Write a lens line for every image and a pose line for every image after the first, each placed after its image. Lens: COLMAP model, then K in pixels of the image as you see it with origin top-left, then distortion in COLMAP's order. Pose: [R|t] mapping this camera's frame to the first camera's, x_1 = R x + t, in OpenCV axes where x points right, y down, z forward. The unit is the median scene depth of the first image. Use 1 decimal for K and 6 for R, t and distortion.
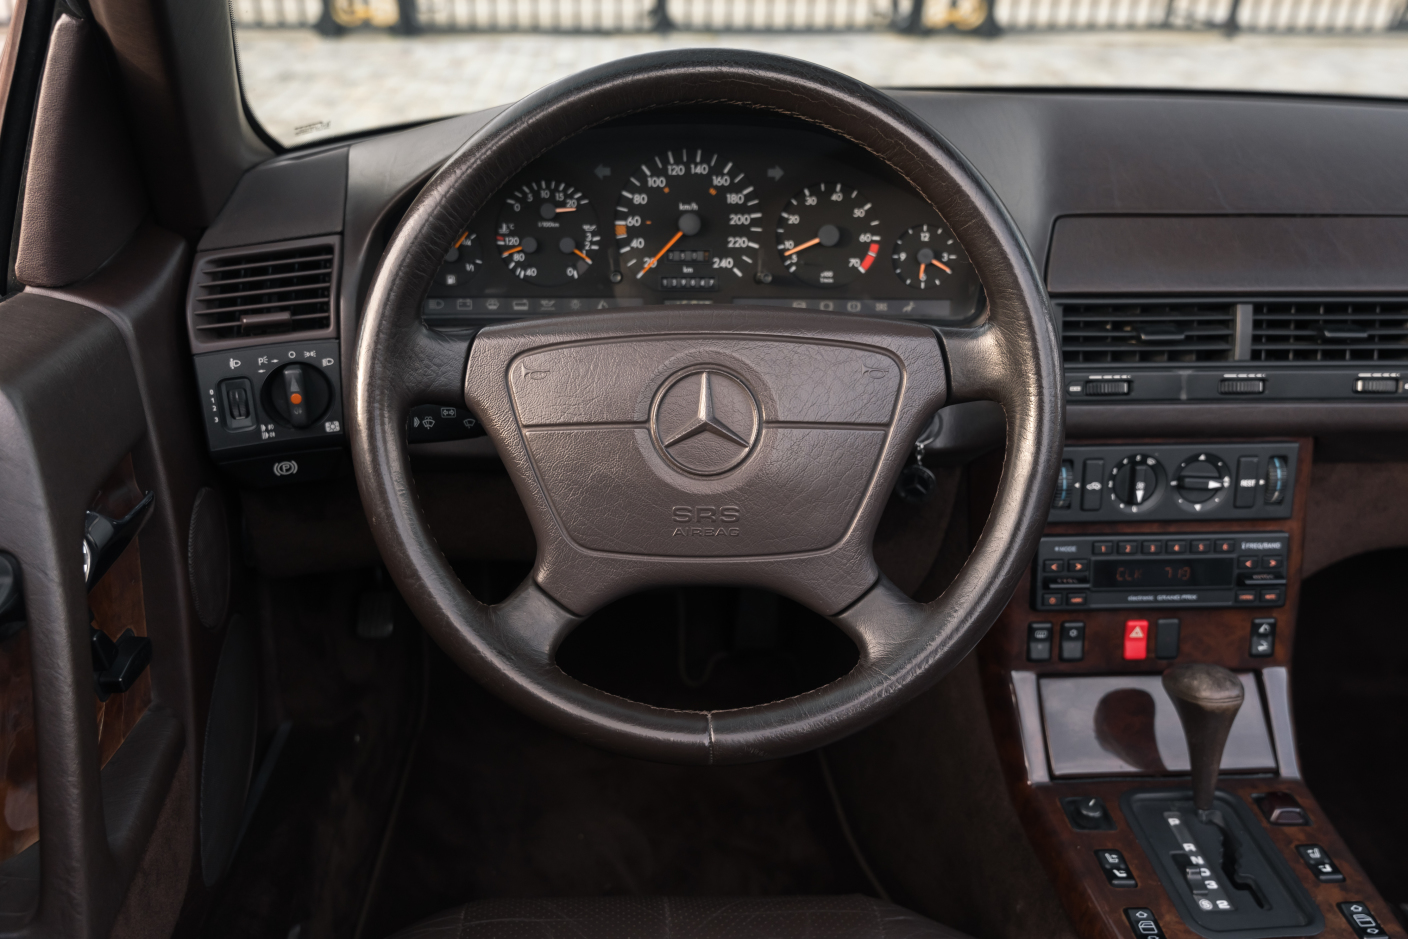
lens RADIAL K [[1082.2, 0, 676.6], [0, 1082.2, 441.6], [0, 0, 1]] dist [-0.005221, 0.006271]
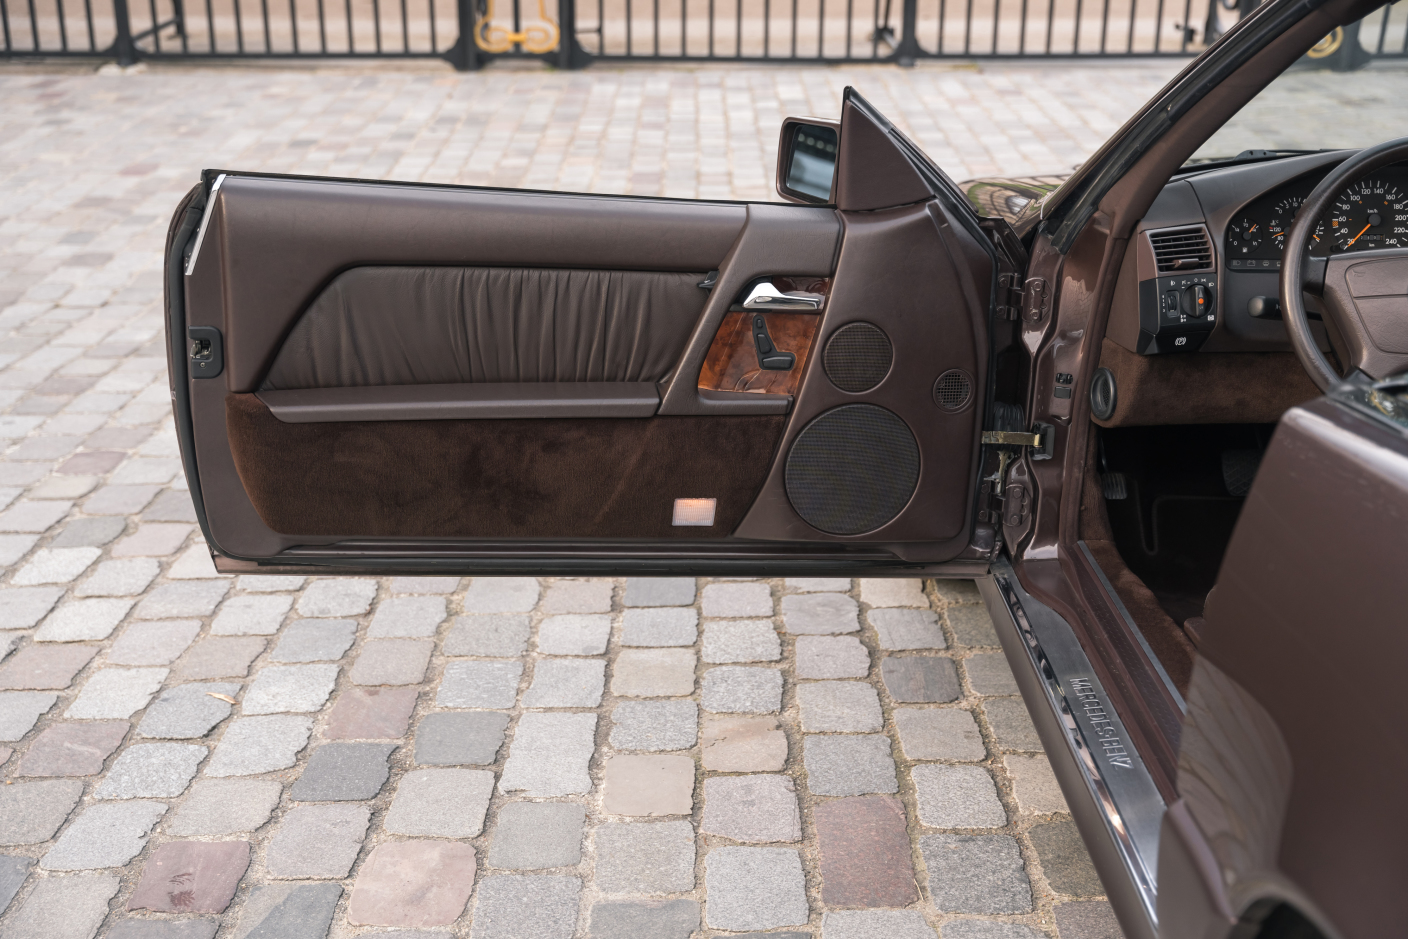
lens RADIAL K [[1779.6, 0, 736.2], [0, 1779.6, 467.7], [0, 0, 1]] dist [0.042559, 0.000000]
pose [[0.999589, 0.002944, -0.028511, -1.018520], [-0.006552, 0.991841, -0.127315, 0.632866], [0.027903, 0.127449, 0.991453, -2.066486]]
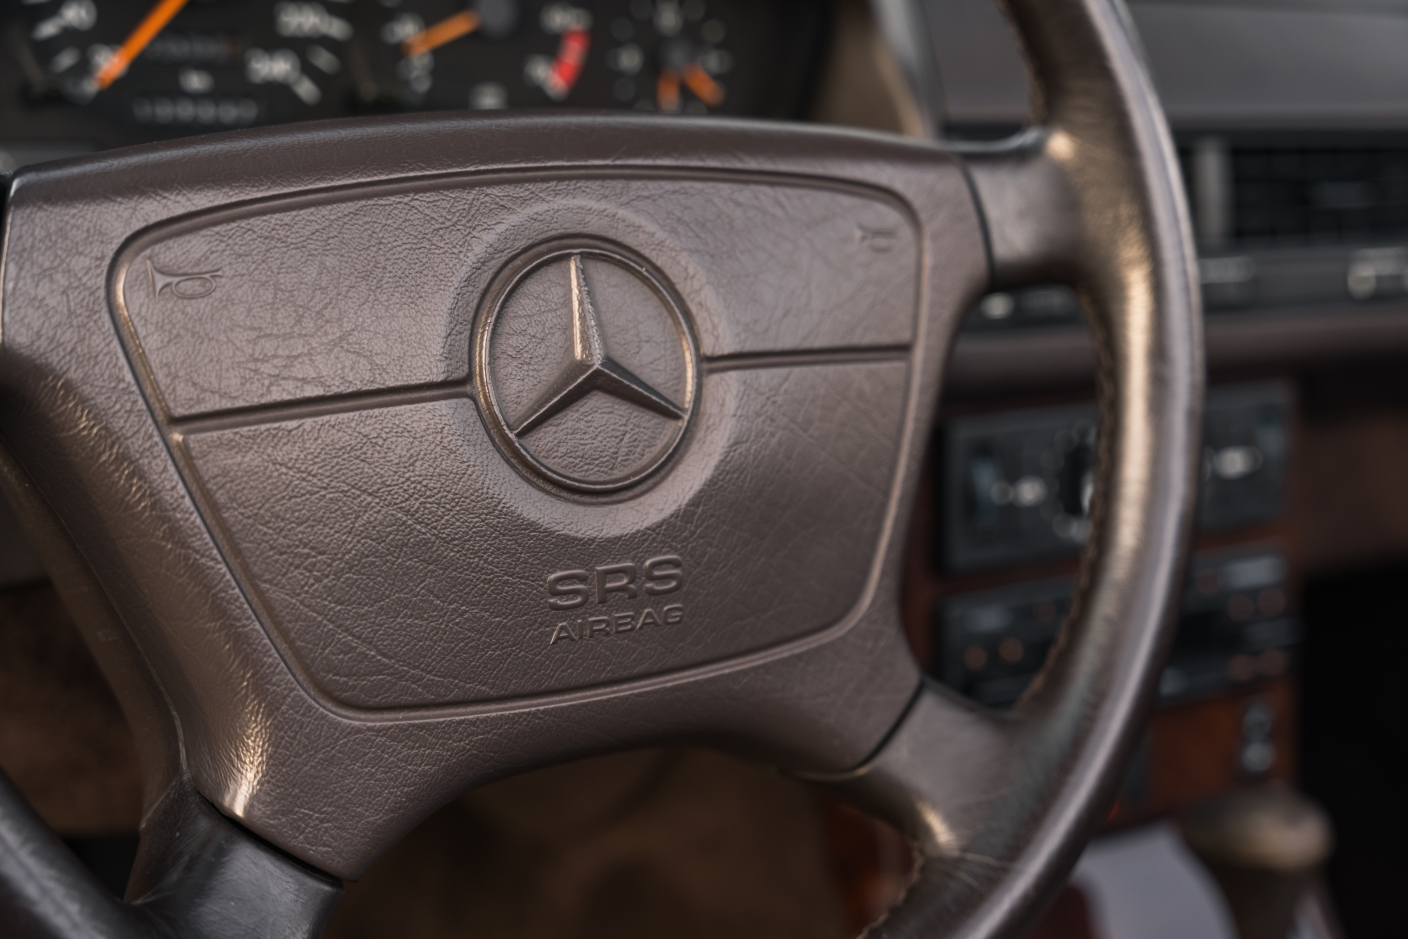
lens RADIAL K [[2123.8, 0, 710.9], [0, 2123.8, 461.4], [0, 0, 1]] dist [0.027693, 0.000000]
pose [[0.835576, -0.103568, 0.539524, -0.303060], [0.128448, 0.991679, -0.008566, 0.024234], [-0.534148, 0.076459, 0.841926, 0.202412]]
